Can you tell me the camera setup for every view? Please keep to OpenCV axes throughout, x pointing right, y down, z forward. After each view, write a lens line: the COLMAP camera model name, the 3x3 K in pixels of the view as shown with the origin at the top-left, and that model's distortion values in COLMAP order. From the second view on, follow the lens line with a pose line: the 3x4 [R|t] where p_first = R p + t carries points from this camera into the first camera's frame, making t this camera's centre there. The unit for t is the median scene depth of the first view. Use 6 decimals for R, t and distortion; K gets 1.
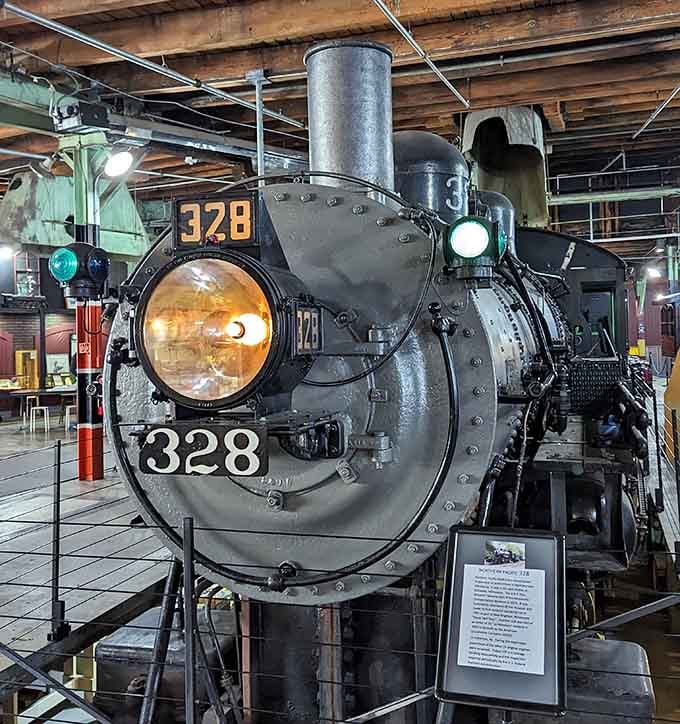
lens RADIAL K [[678.3, 0, 340.0], [0, 678.3, 359.8], [0, 0, 1]] dist [0.051033, 0.000000]
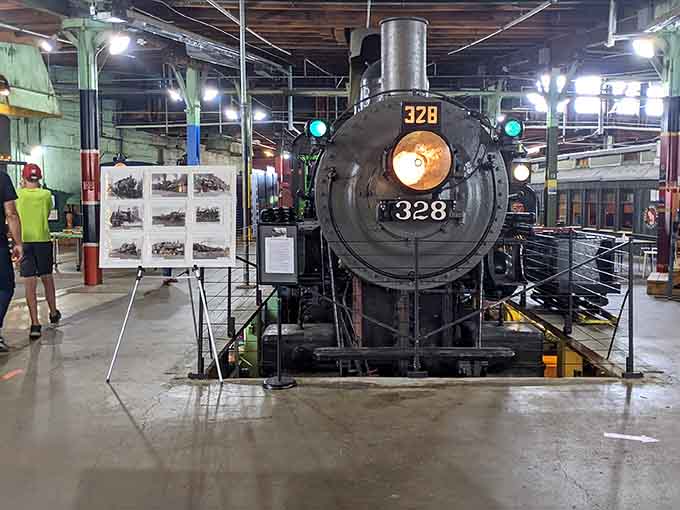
lens RADIAL K [[532.8, 0, 339.9], [0, 532.8, 256.4], [0, 0, 1]] dist [0.051974, -0.002223]
pose [[0.965811, 0.002353, 0.259237, -0.945758], [-0.022971, 0.996802, 0.076534, 0.153282], [-0.258228, -0.079872, 0.962777, -0.764126]]
